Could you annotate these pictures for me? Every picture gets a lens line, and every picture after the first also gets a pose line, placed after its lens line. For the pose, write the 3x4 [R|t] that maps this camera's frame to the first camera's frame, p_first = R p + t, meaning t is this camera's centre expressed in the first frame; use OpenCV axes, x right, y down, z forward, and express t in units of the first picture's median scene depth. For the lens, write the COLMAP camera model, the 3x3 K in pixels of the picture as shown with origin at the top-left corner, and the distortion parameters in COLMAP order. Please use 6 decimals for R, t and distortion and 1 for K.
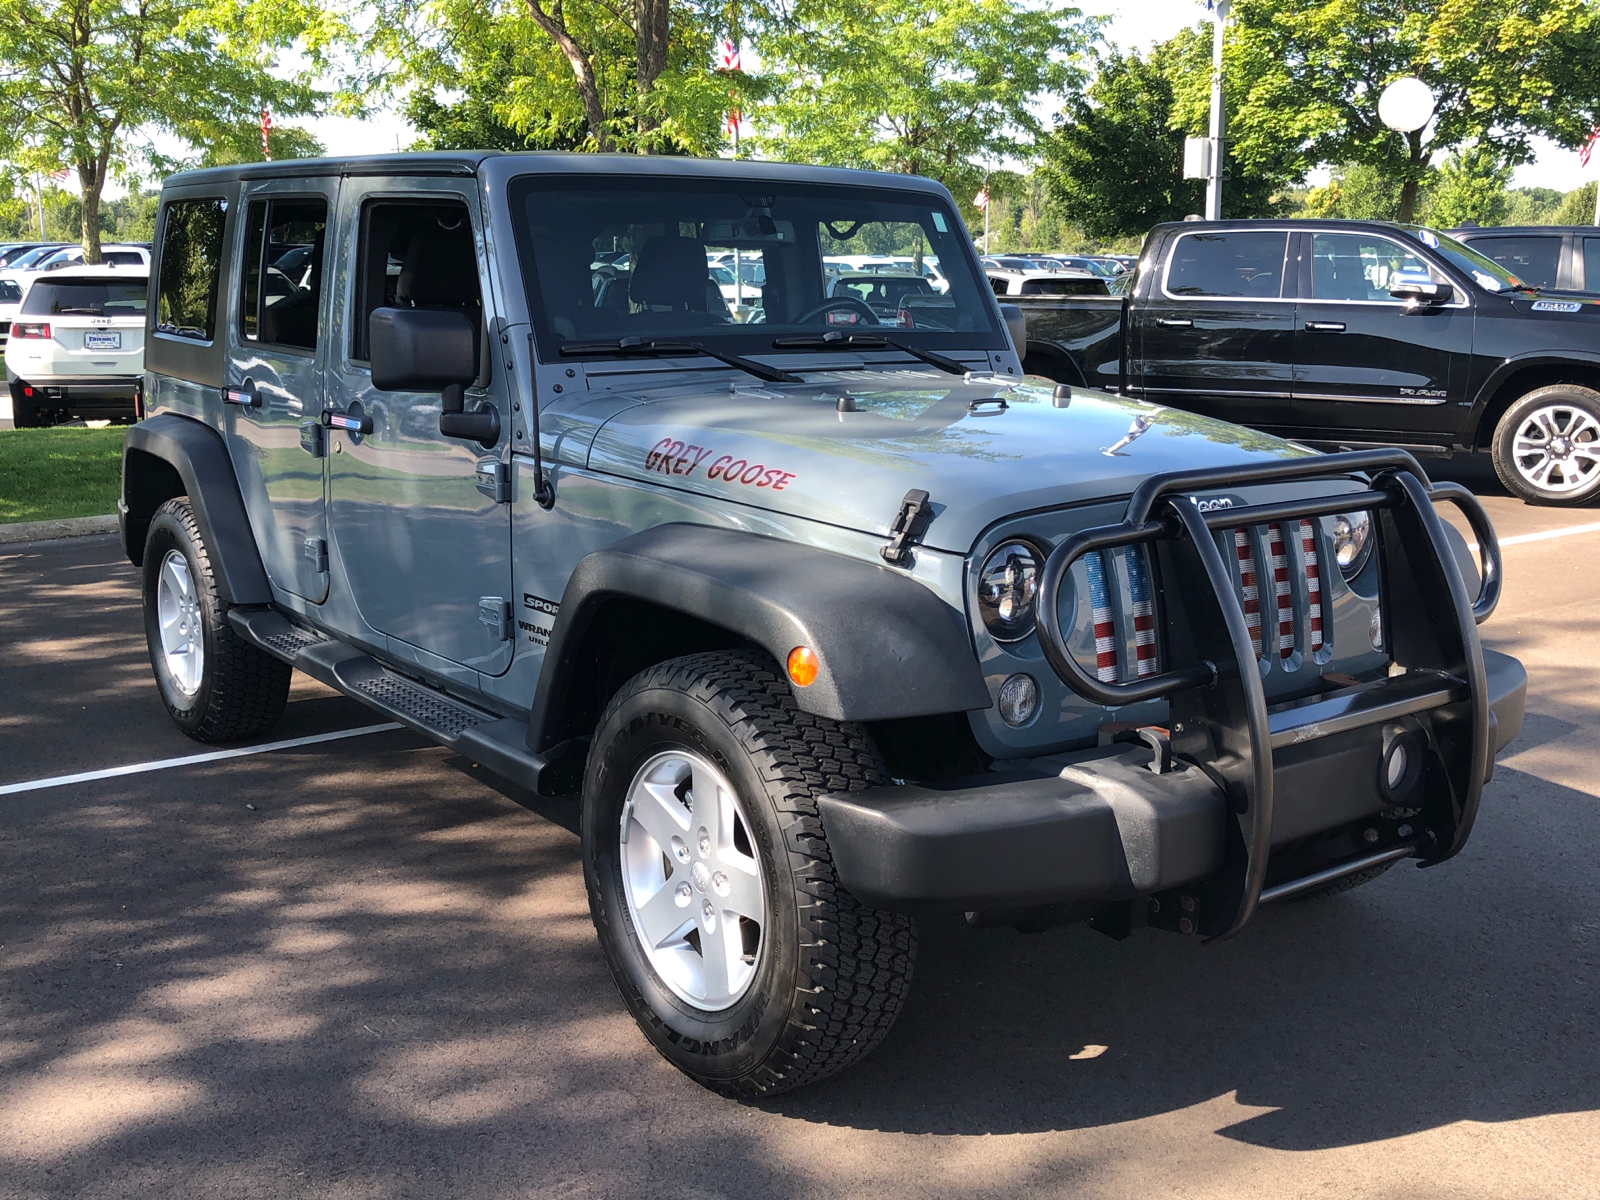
lens RADIAL K [[1632.2, 0, 792.3], [0, 1632.2, 549.4], [0, 0, 1]] dist [0.114623, -0.304142]
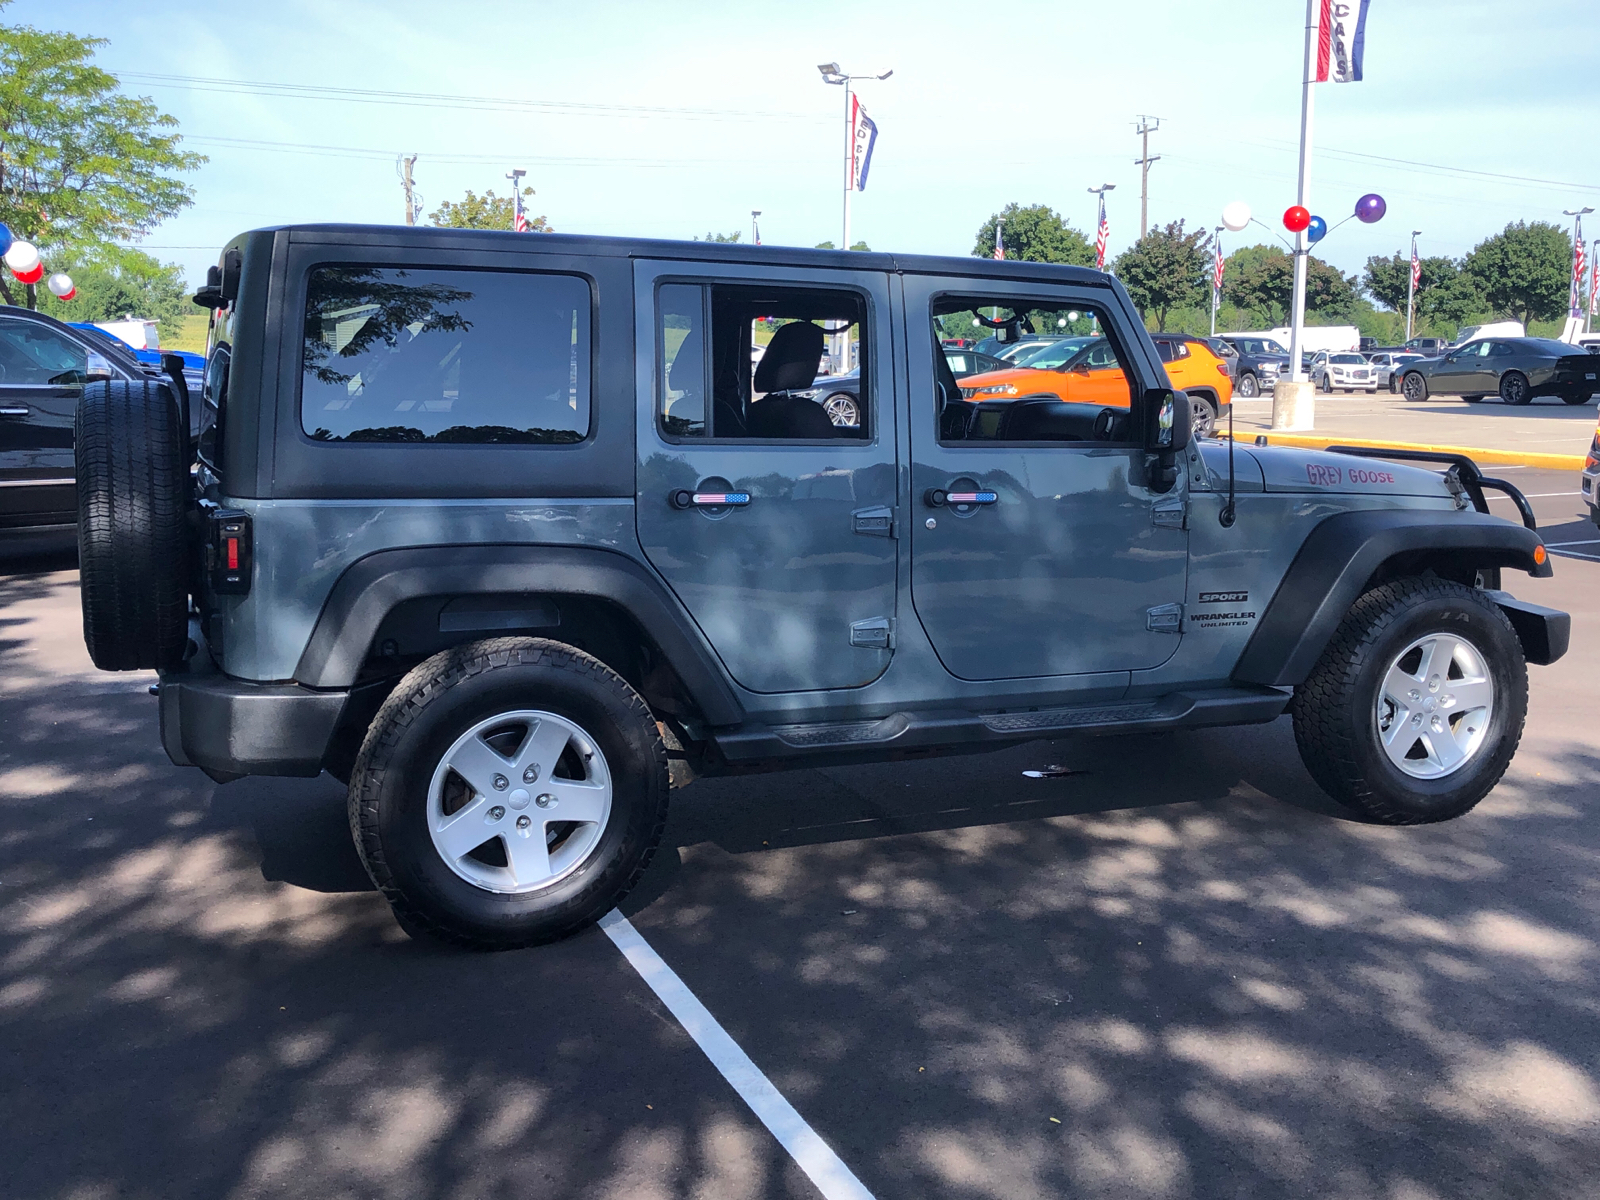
lens RADIAL K [[1633.7, 0, 801.3], [0, 1633.7, 558.6], [0, 0, 1]] dist [0.062553, -0.125875]
pose [[0.265728, -0.116027, 0.957040, -1.351989], [0.156689, 0.984729, 0.075878, -0.137024], [-0.951229, 0.129794, 0.279850, 0.803012]]
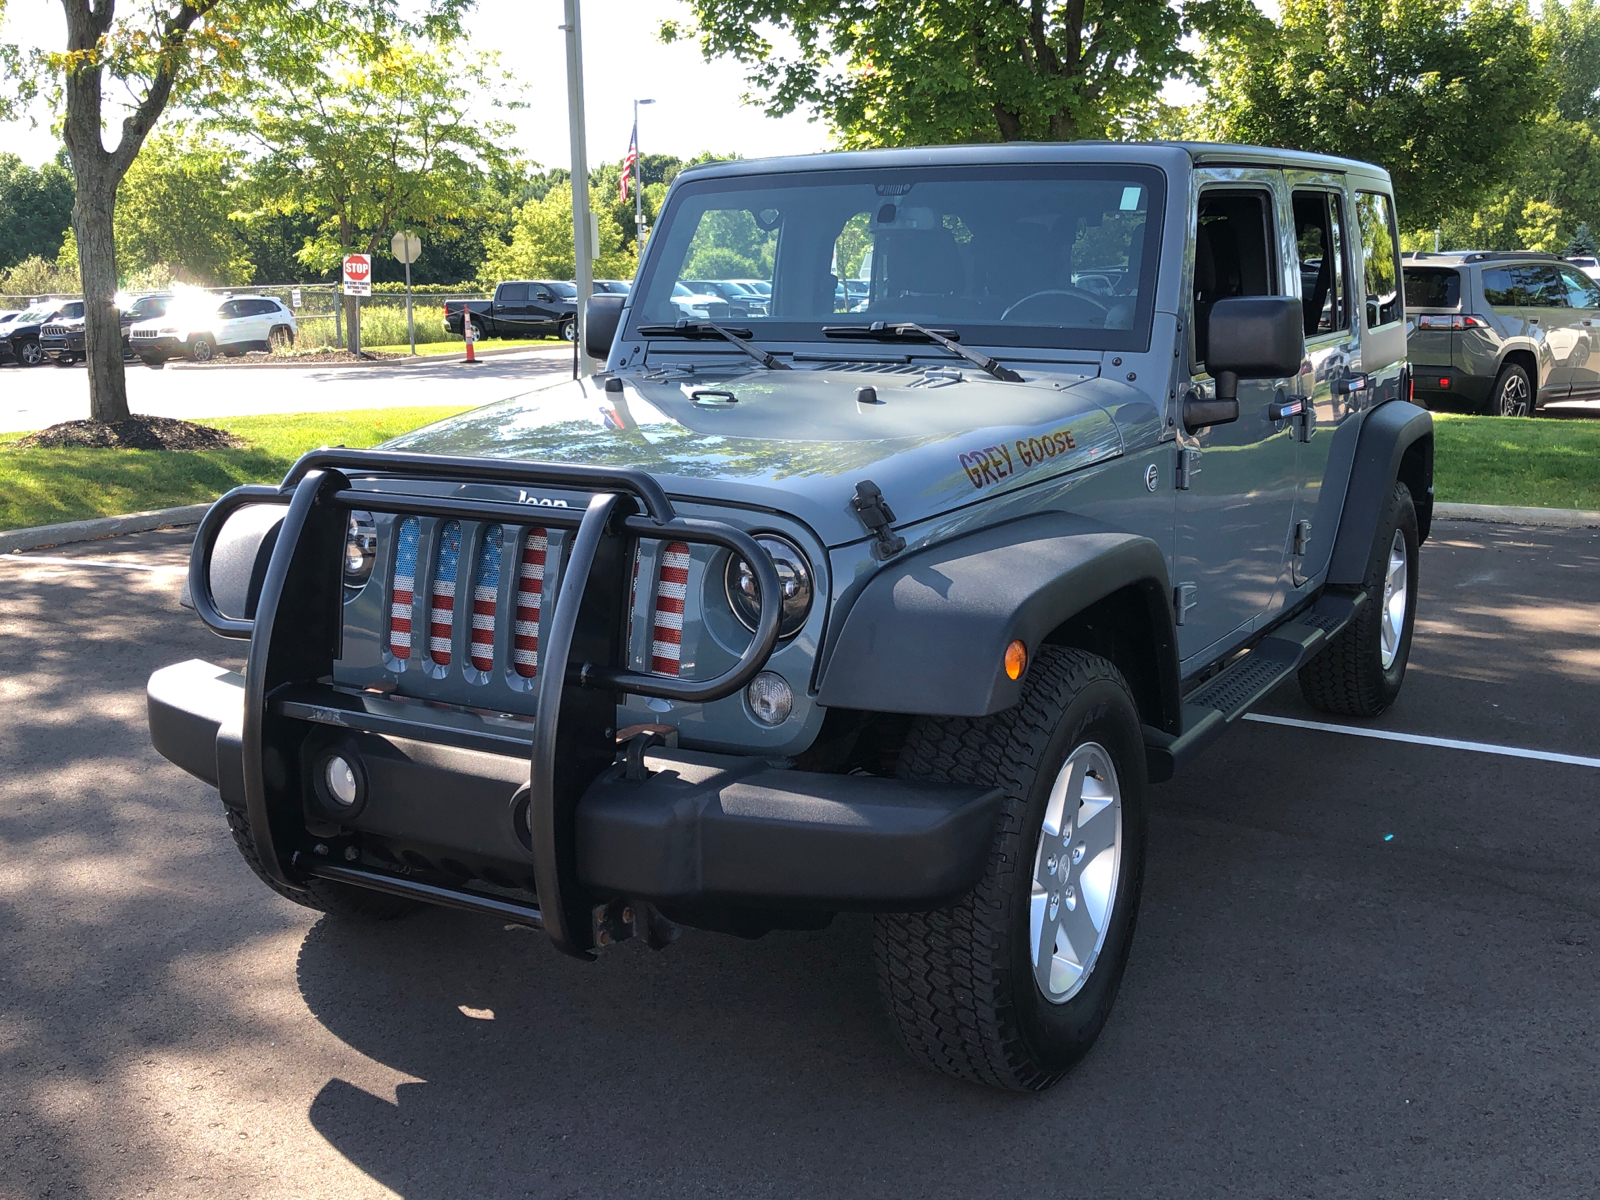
lens RADIAL K [[1632.2, 0, 792.3], [0, 1632.2, 549.4], [0, 0, 1]] dist [0.114623, -0.304142]
pose [[0.391174, 0.150156, -0.907985, 0.878409], [-0.146381, 0.984192, 0.099695, -0.087420], [0.908601, 0.093913, 0.406970, 0.555369]]
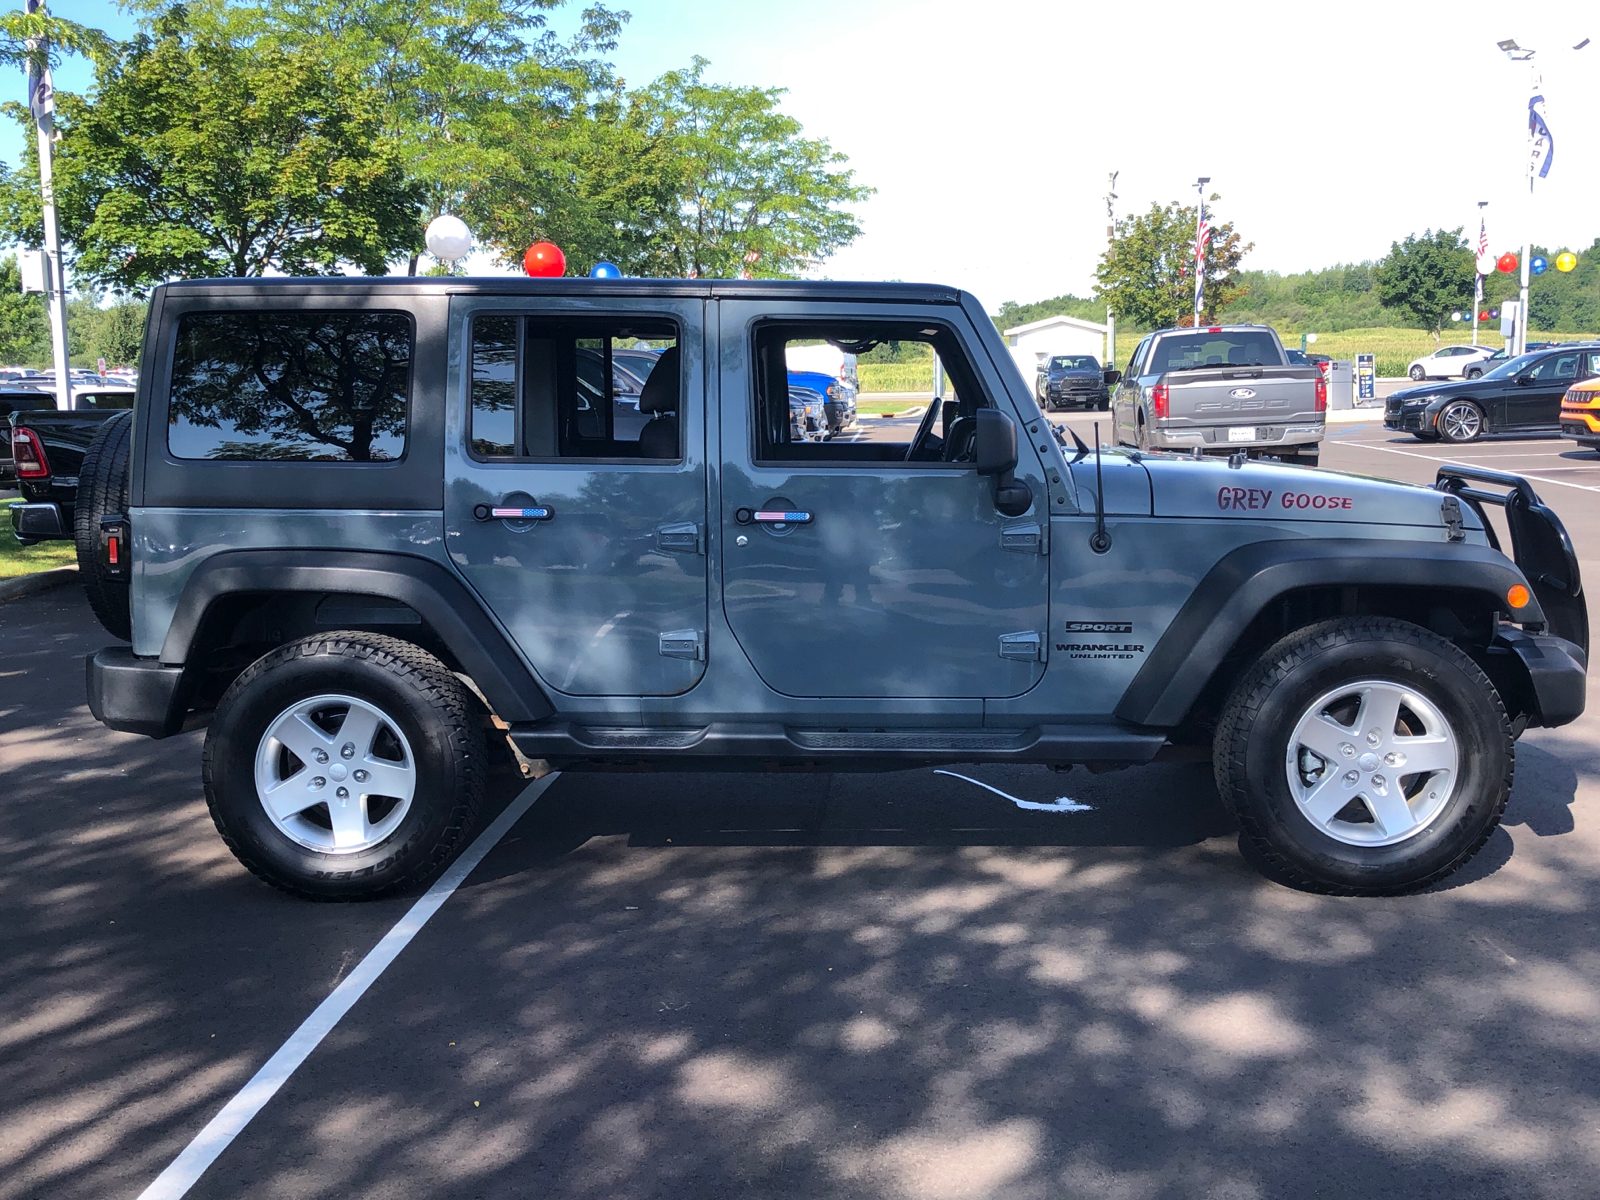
lens RADIAL K [[1632.2, 0, 792.3], [0, 1632.2, 549.4], [0, 0, 1]] dist [0.114623, -0.304142]
pose [[0.651723, -0.092056, 0.752850, -1.104247], [0.142901, 0.989733, -0.002684, -0.049921], [-0.744874, 0.109332, 0.658187, 0.260294]]
